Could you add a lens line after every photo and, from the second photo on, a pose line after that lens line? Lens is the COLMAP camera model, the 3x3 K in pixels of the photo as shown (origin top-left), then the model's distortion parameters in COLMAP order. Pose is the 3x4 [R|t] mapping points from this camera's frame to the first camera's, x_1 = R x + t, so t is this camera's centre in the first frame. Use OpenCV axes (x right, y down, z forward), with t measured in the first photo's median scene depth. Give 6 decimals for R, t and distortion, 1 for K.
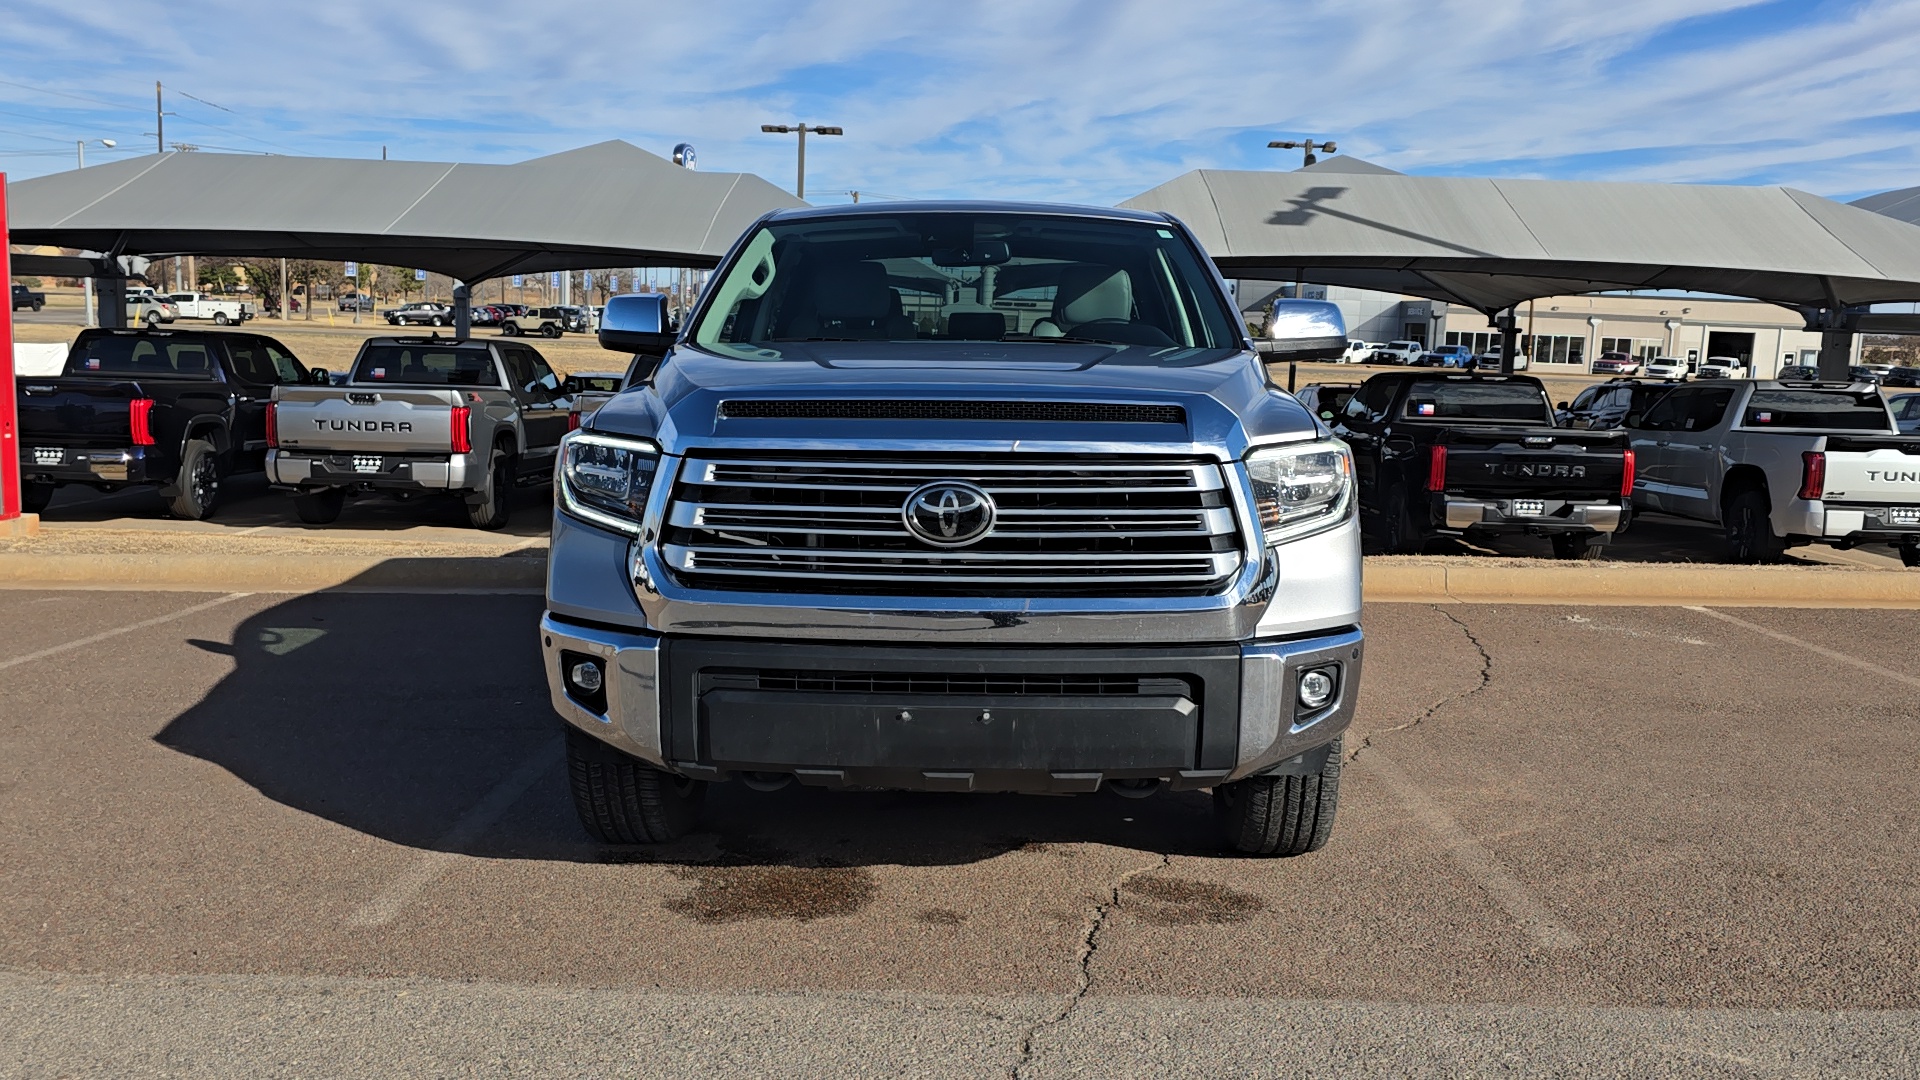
lens RADIAL K [[1647.7, 0, 956.5], [0, 1647.7, 532.2], [0, 0, 1]] dist [-0.001261, 0.001364]
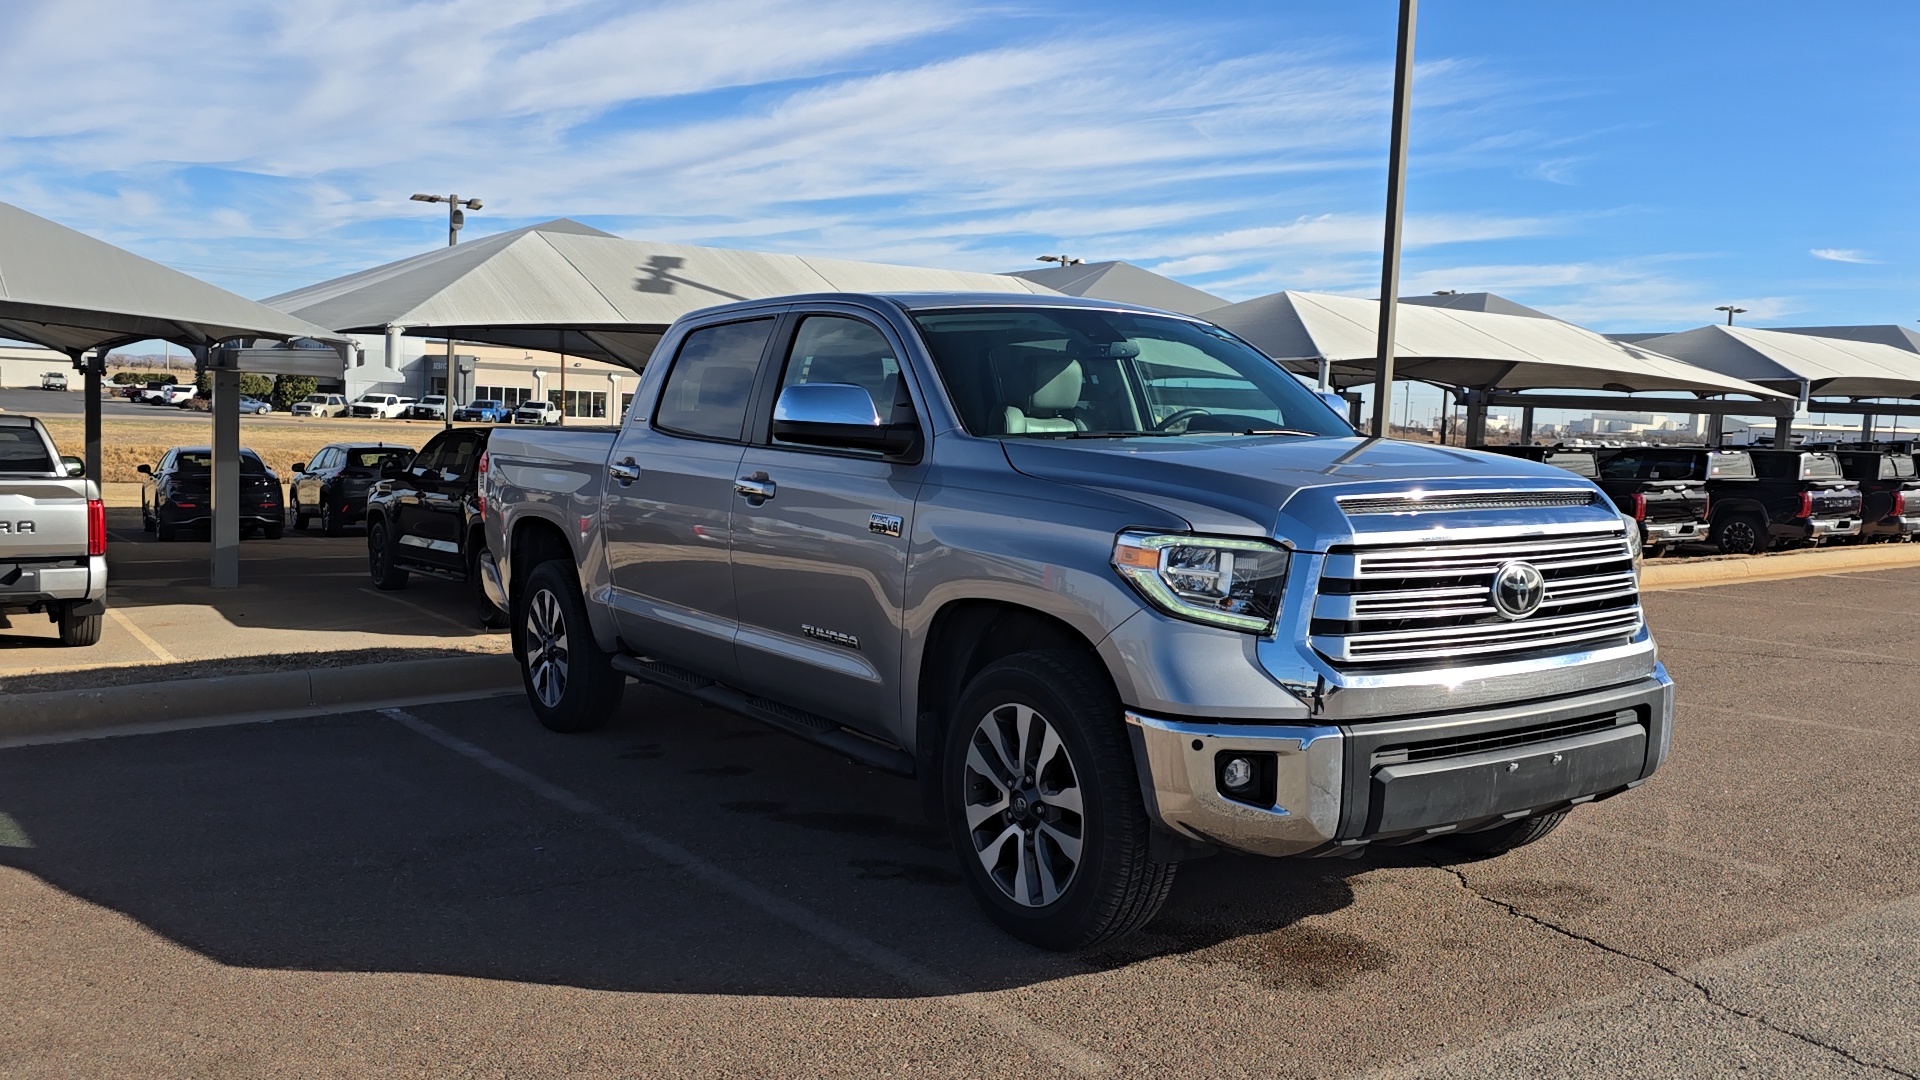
lens RADIAL K [[1647.7, 0, 956.5], [0, 1647.7, 532.2], [0, 0, 1]] dist [-0.001261, 0.001364]
pose [[0.803408, -0.046960, 0.593574, -0.076151], [0.065032, 0.997842, -0.009079, -0.005014], [-0.591866, 0.045896, 0.804728, 0.022116]]
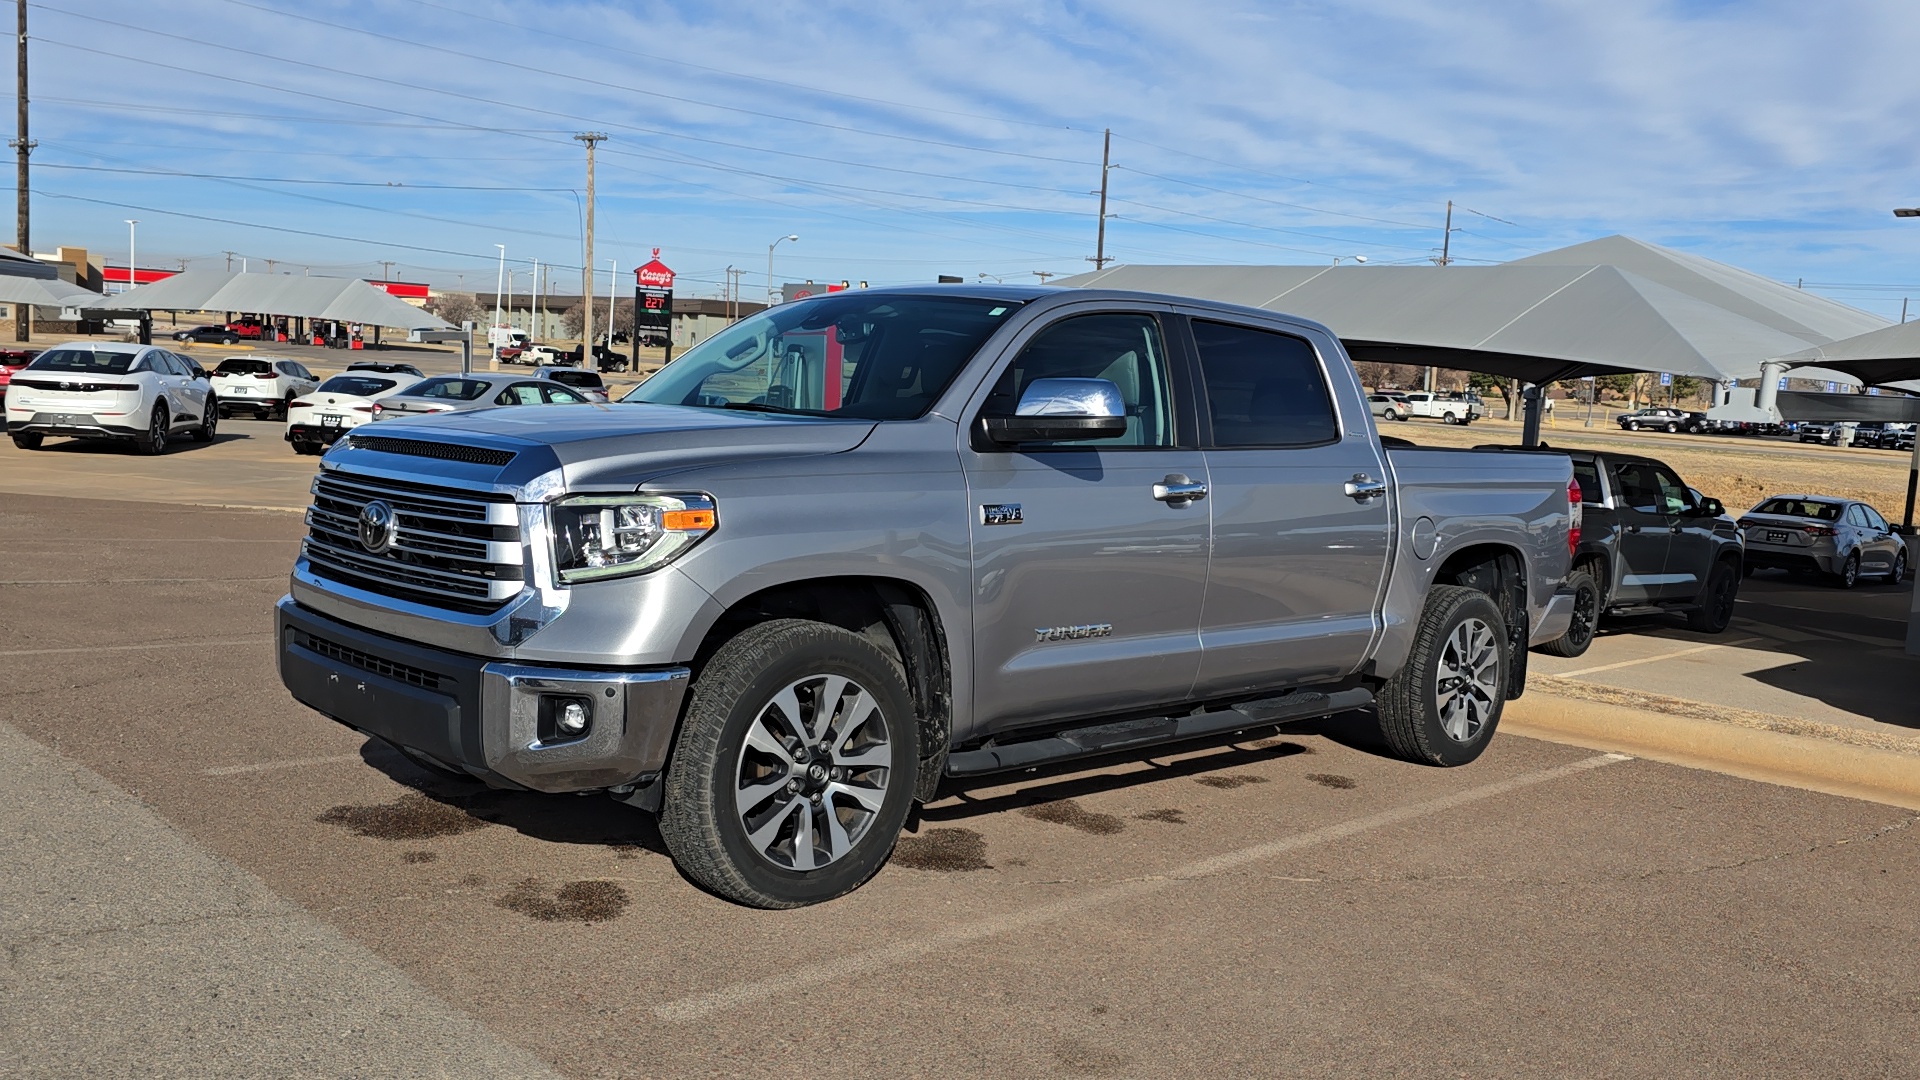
lens RADIAL K [[1647.7, 0, 956.5], [0, 1647.7, 532.2], [0, 0, 1]] dist [-0.001261, 0.001364]
pose [[0.700953, 0.077844, -0.708947, 0.091272], [-0.123021, 0.992323, -0.012675, -0.003446], [0.702517, 0.096099, 0.705148, 0.031297]]
